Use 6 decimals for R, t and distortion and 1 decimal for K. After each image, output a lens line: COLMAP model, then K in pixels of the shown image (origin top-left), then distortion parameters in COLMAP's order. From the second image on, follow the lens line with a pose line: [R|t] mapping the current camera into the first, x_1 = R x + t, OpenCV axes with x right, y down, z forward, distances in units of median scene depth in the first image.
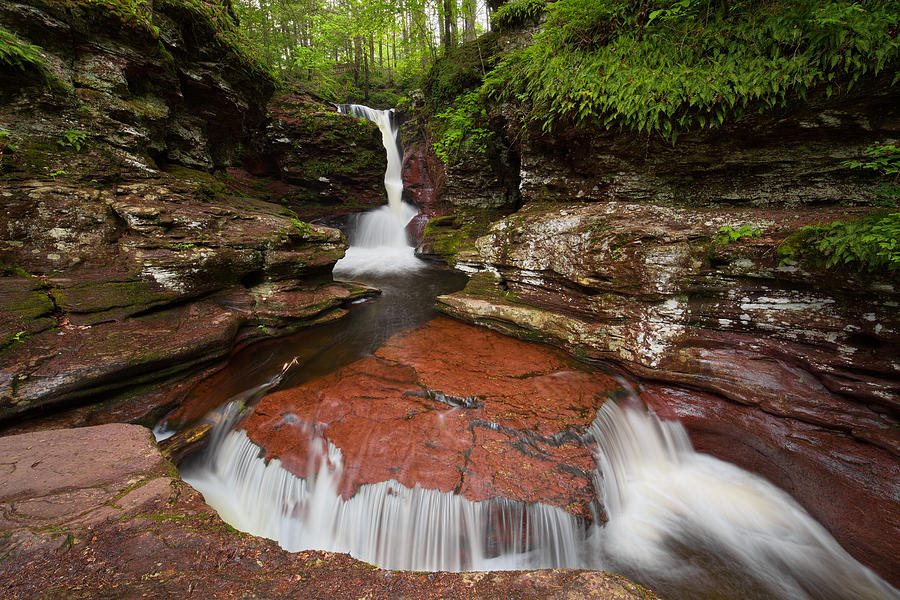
lens RADIAL K [[388.9, 0, 449.1], [0, 388.9, 291.3], [0, 0, 1]] dist [-0.011188, 0.000246]
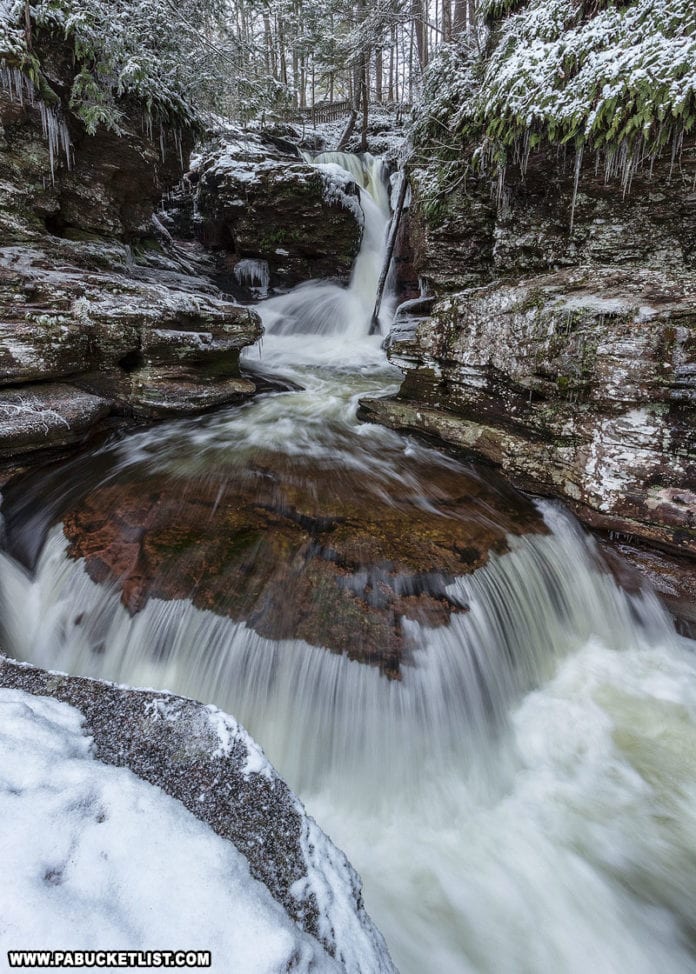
lens RADIAL K [[509.1, 0, 330.9], [0, 509.1, 424.1], [0, 0, 1]] dist [0.003549, 0.000337]
pose [[0.966980, 0.071997, -0.244470, 0.205071], [-0.062168, 0.996925, 0.047695, 0.024938], [0.247152, -0.030922, 0.968483, 0.025380]]
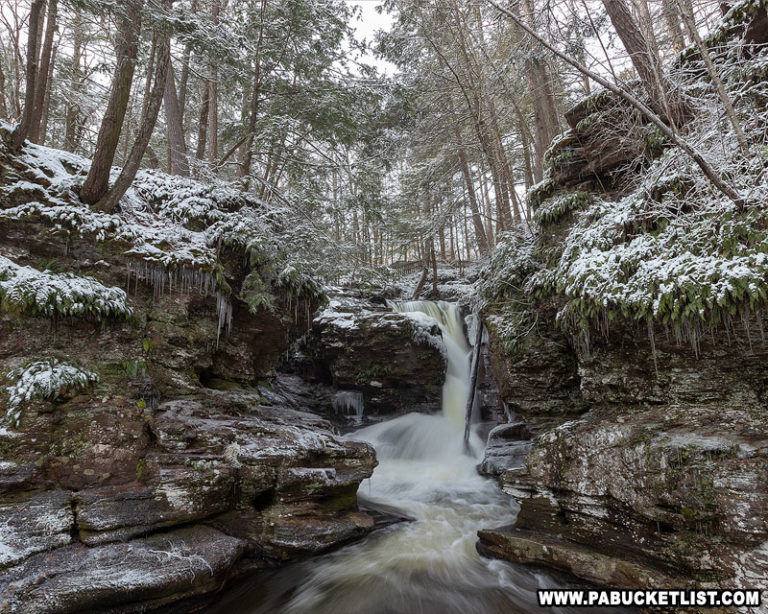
lens RADIAL K [[485.7, 0, 400.7], [0, 485.7, 305.9], [0, 0, 1]] dist [0.002726, 0.000866]
pose [[0.961490, -0.082767, -0.262082, 0.141214], [-0.033409, 0.911309, -0.410365, 0.010794], [0.272802, 0.403318, 0.873449, -0.093516]]
